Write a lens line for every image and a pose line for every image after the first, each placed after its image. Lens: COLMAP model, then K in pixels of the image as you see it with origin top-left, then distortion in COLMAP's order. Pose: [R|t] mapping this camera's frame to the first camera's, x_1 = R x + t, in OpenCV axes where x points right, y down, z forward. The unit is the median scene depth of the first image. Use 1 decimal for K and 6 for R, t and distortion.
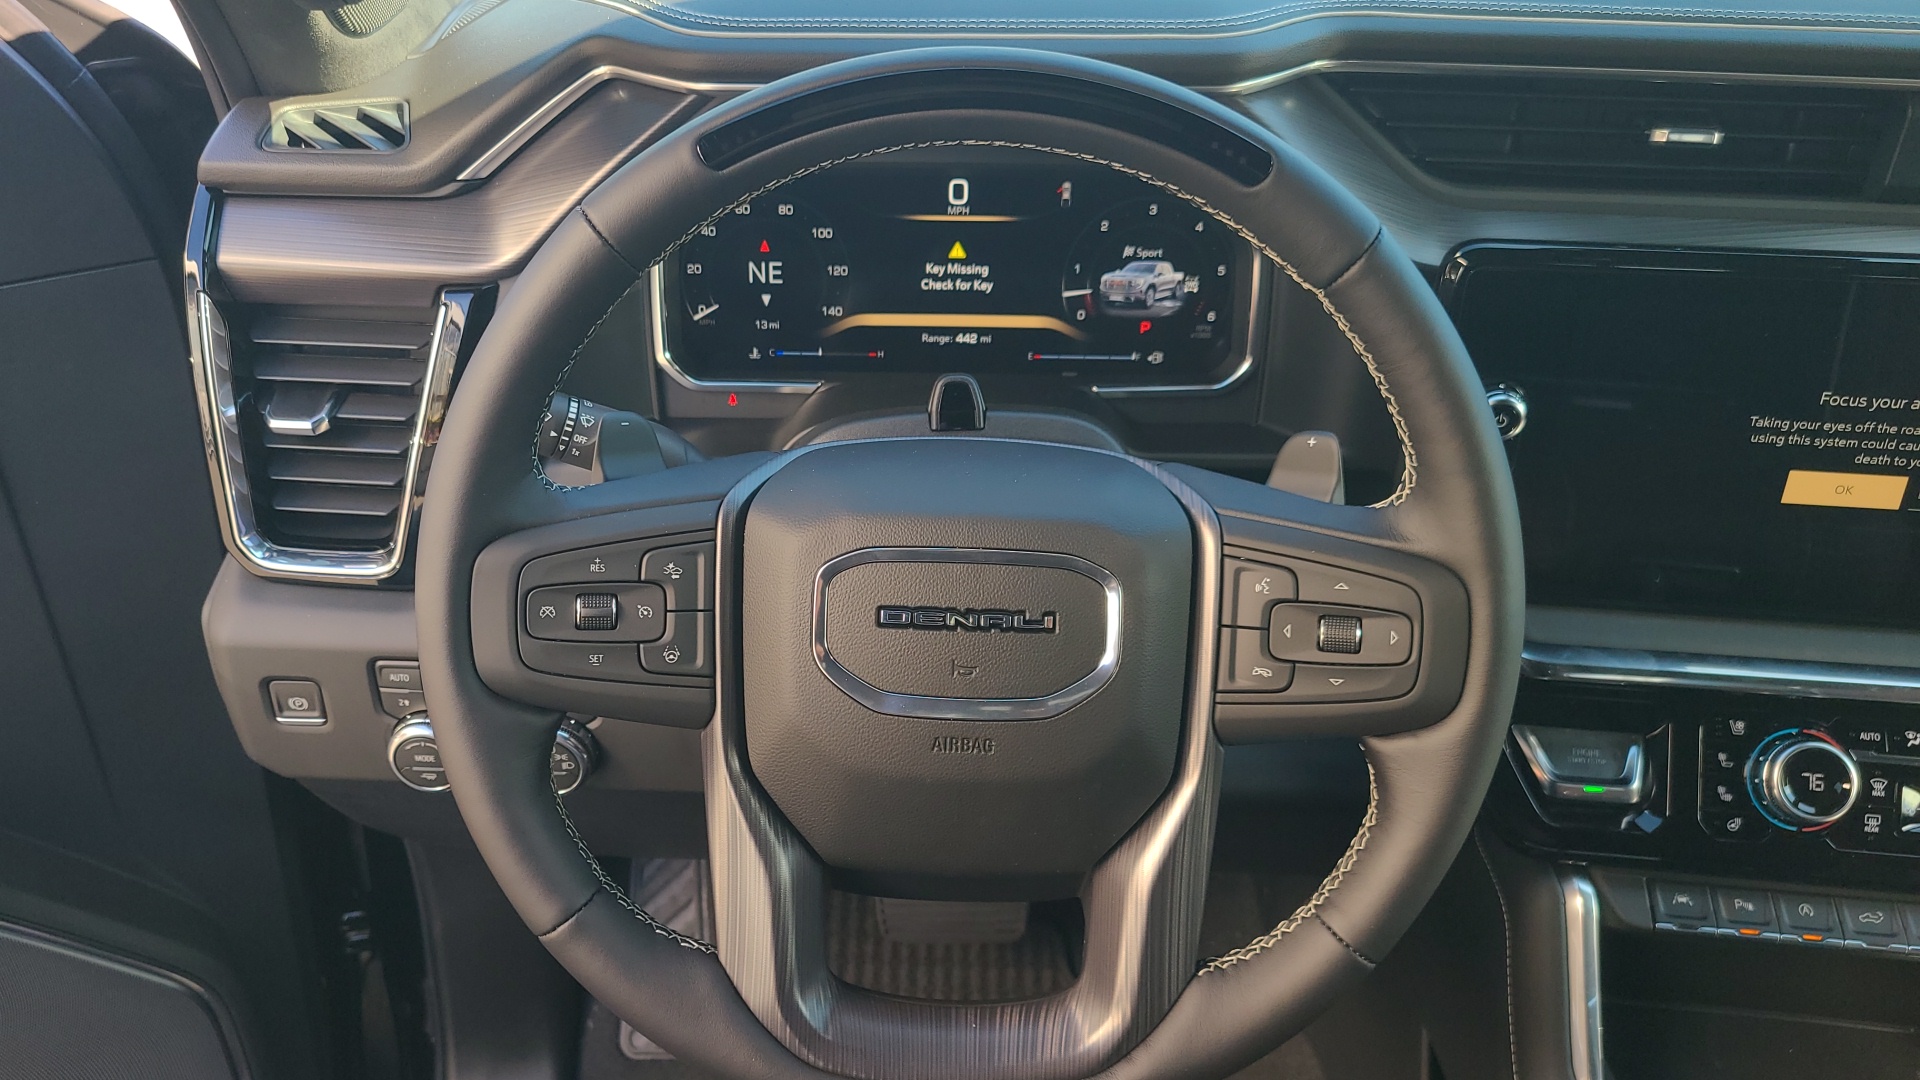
lens RADIAL K [[1418.1, 0, 907.8], [0, 1418.1, 533.7], [0, 0, 1]] dist [0.042093, -0.017248]
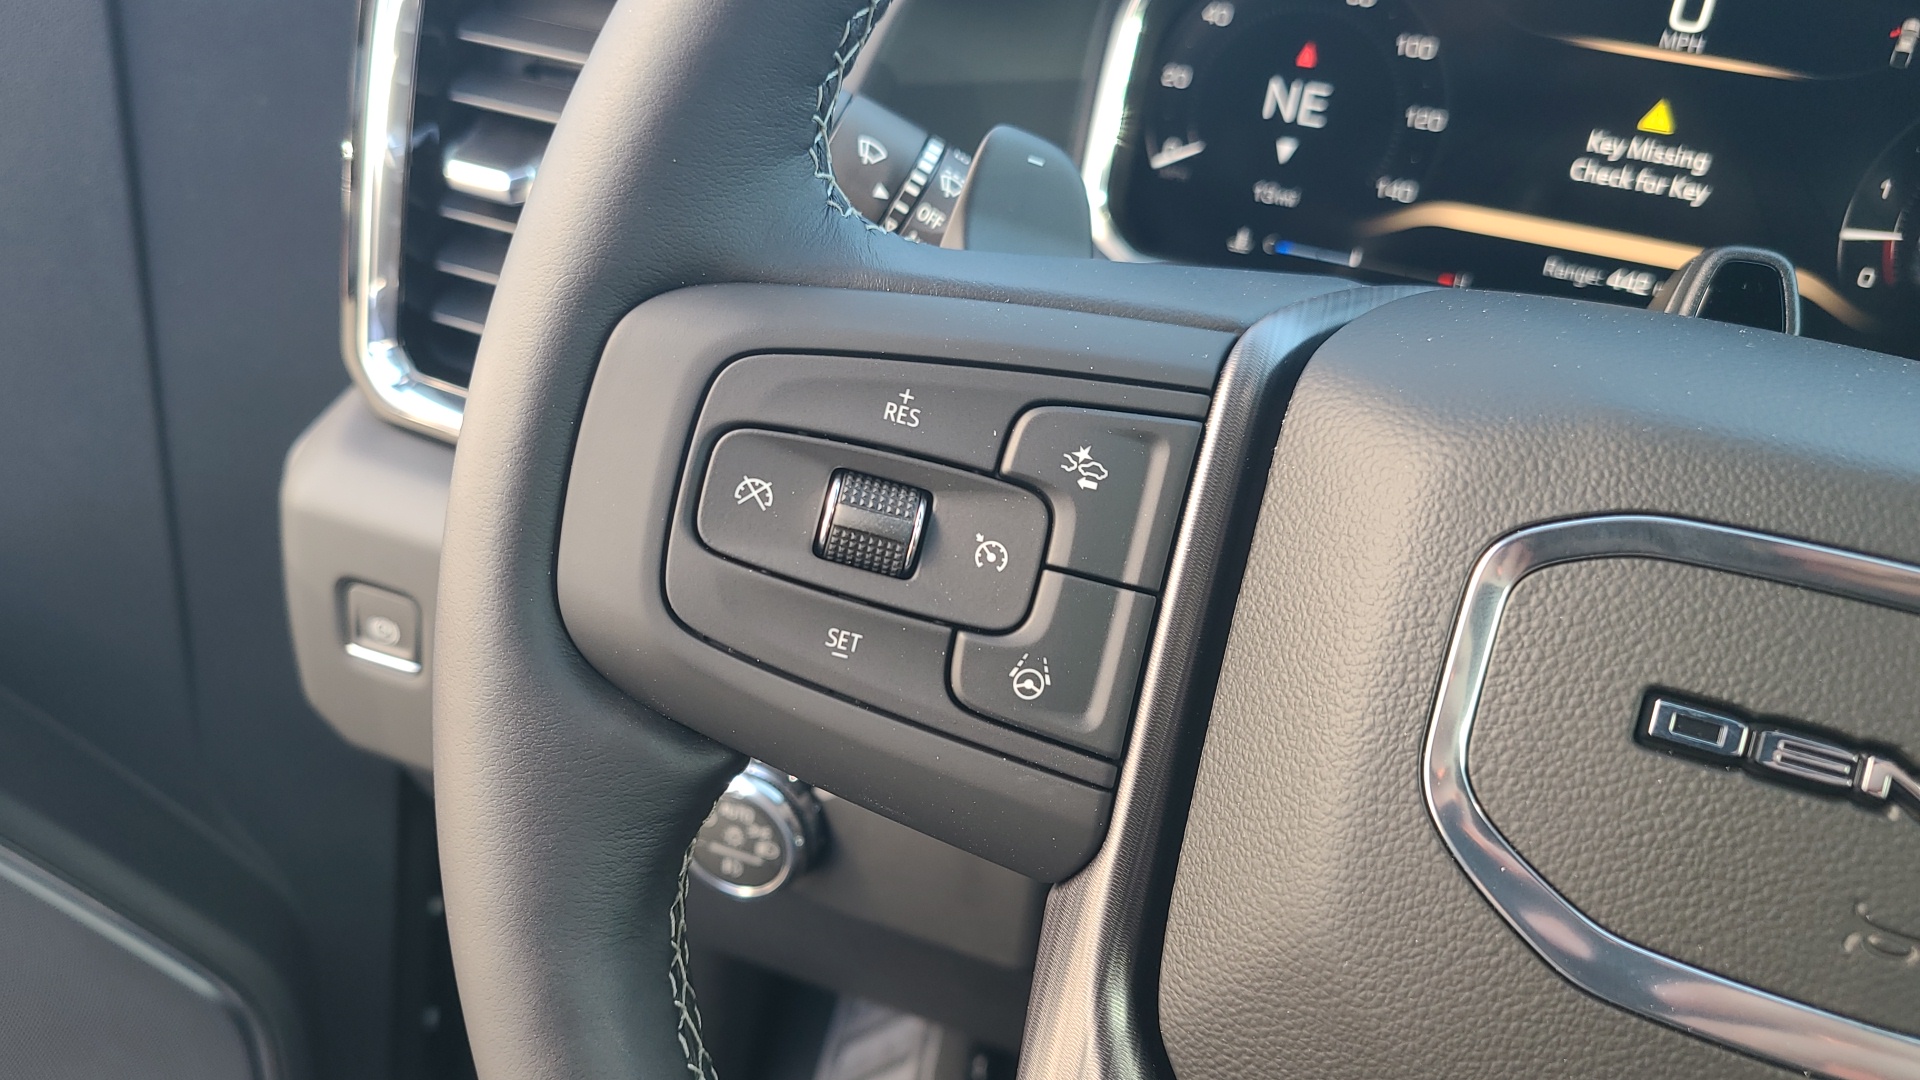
lens RADIAL K [[1418.1, 0, 953.6], [0, 1418.1, 535.8], [0, 0, 1]] dist [0.042093, -0.017248]
pose [[0.955562, 0.223704, -0.191985, -0.086373], [-0.236572, 0.970494, -0.046645, 0.050334], [0.175885, 0.089991, 0.980289, 0.439880]]
